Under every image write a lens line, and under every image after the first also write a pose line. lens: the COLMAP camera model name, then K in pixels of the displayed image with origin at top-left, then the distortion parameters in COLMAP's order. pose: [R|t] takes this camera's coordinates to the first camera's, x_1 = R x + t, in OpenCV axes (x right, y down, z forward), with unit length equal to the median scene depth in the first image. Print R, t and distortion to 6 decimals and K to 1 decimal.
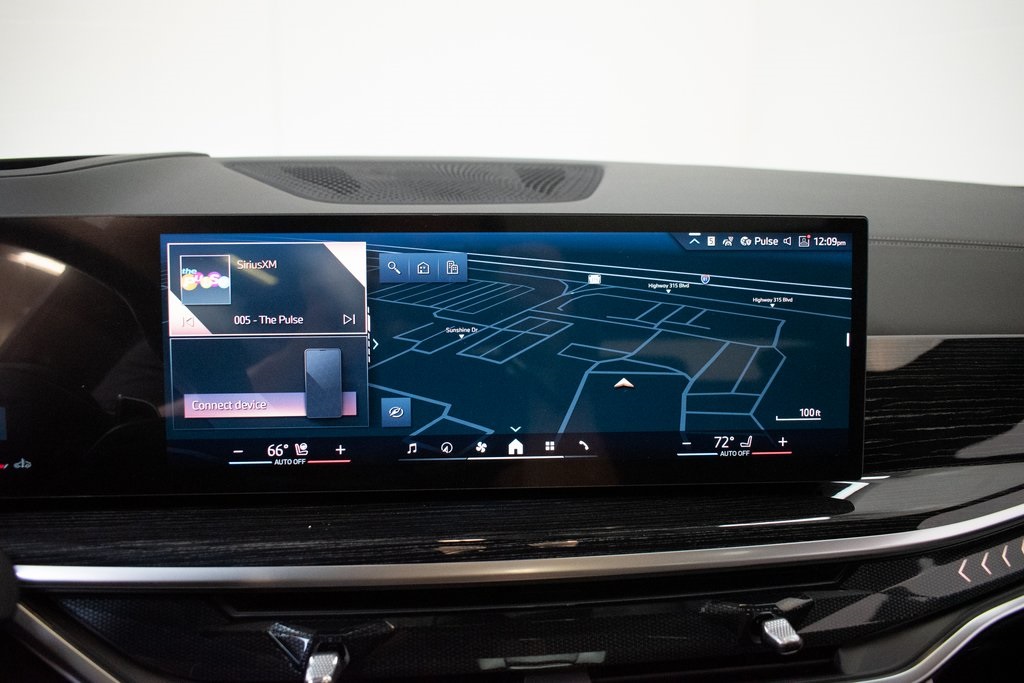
lens RADIAL K [[783.6, 0, 512.7], [0, 783.6, 333.5], [0, 0, 1]] dist [-0.103618, 0.017670]
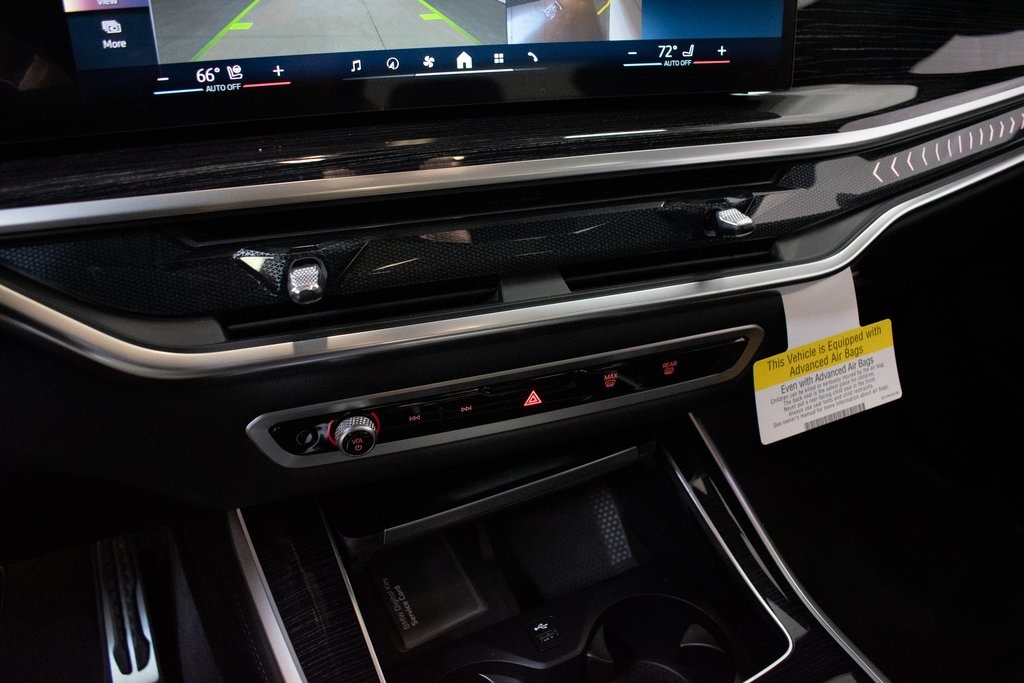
lens RADIAL K [[783.6, 0, 512.7], [0, 783.6, 333.5], [0, 0, 1]] dist [-0.103618, 0.017670]
pose [[0.975664, -0.104401, 0.192822, -0.158440], [0.039850, 0.949158, 0.312269, 0.172070], [-0.215619, -0.296985, 0.930219, 0.006735]]
